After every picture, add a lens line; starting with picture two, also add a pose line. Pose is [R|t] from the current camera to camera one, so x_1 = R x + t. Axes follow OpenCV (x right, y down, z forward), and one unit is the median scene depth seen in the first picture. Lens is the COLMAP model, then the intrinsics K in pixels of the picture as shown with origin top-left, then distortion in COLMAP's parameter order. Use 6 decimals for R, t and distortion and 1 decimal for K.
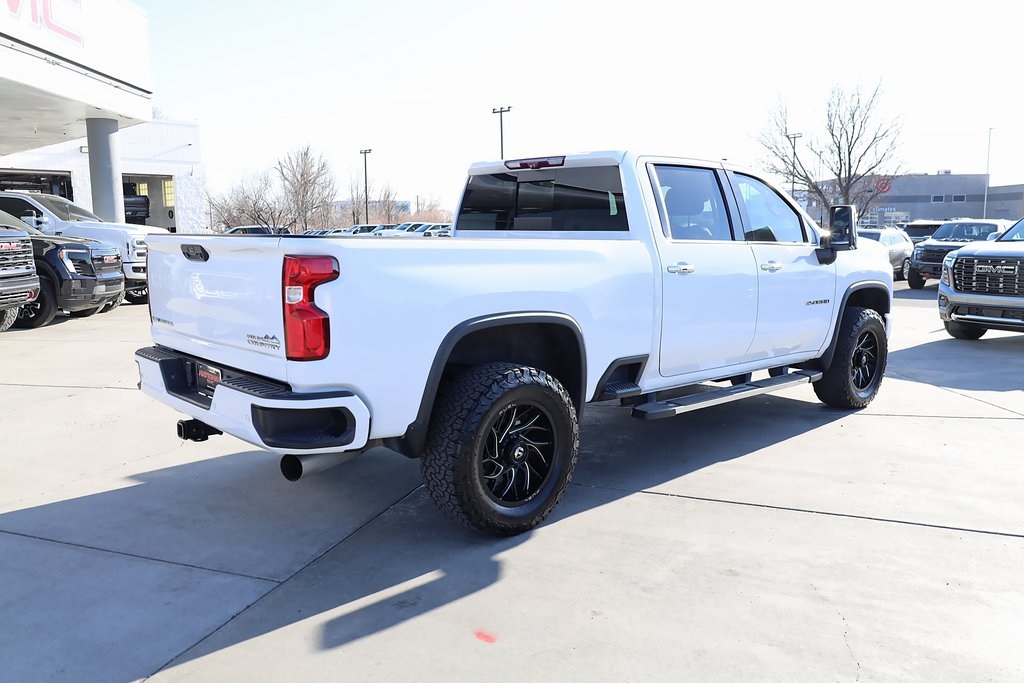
lens RADIAL K [[780.2, 0, 514.9], [0, 780.2, 345.6], [0, 0, 1]] dist [-0.023475, -0.004873]
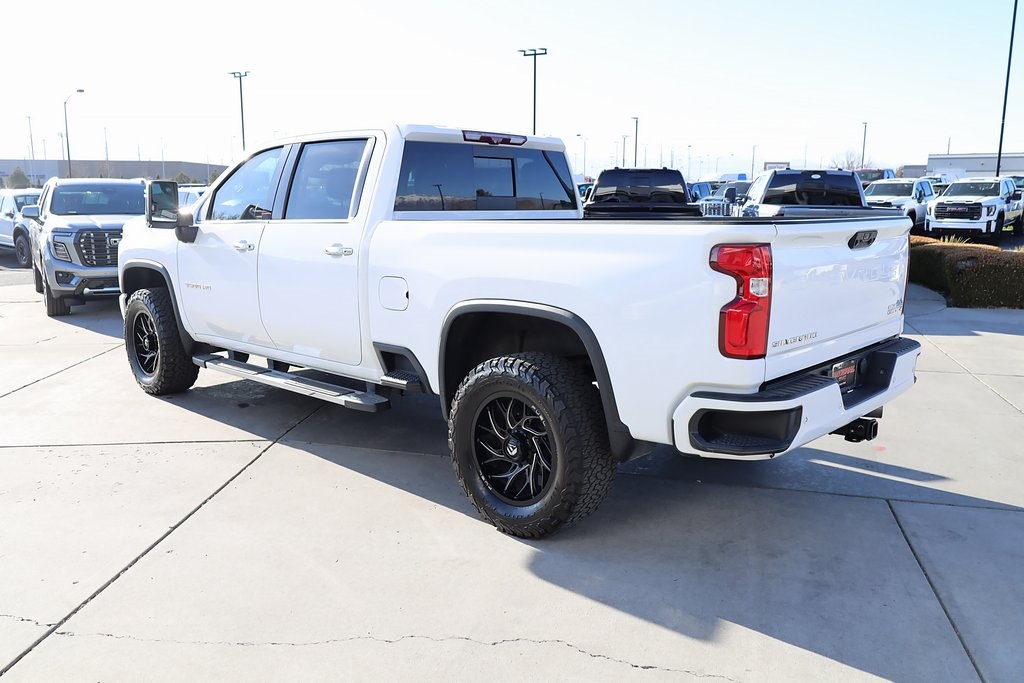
lens RADIAL K [[796.3, 0, 517.3], [0, 796.3, 340.5], [0, 0, 1]] dist [-0.100789, 0.144812]
pose [[-0.056446, -0.172663, 0.983362, -1.008198], [0.141151, 0.973660, 0.179062, -0.174043], [-0.988378, 0.148910, -0.030587, 1.099433]]
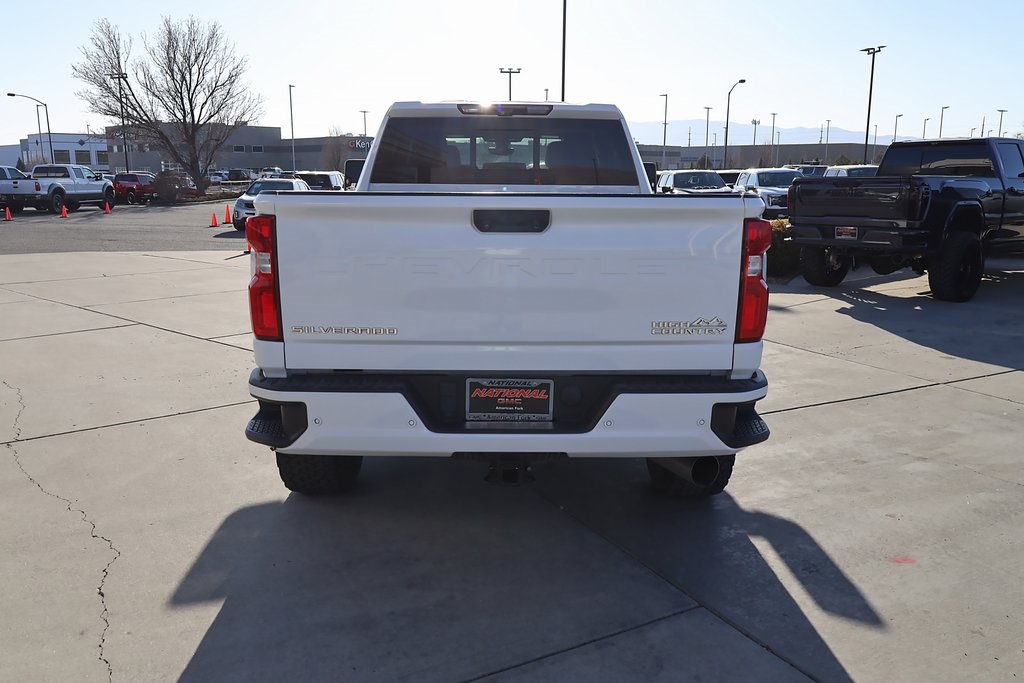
lens RADIAL K [[780.2, 0, 514.9], [0, 780.2, 345.6], [0, 0, 1]] dist [-0.023475, -0.004873]
pose [[0.675189, -0.148983, 0.722443, -0.702312], [0.102477, 0.988839, 0.108145, -0.062724], [-0.730492, 0.001015, 0.682920, 0.393170]]
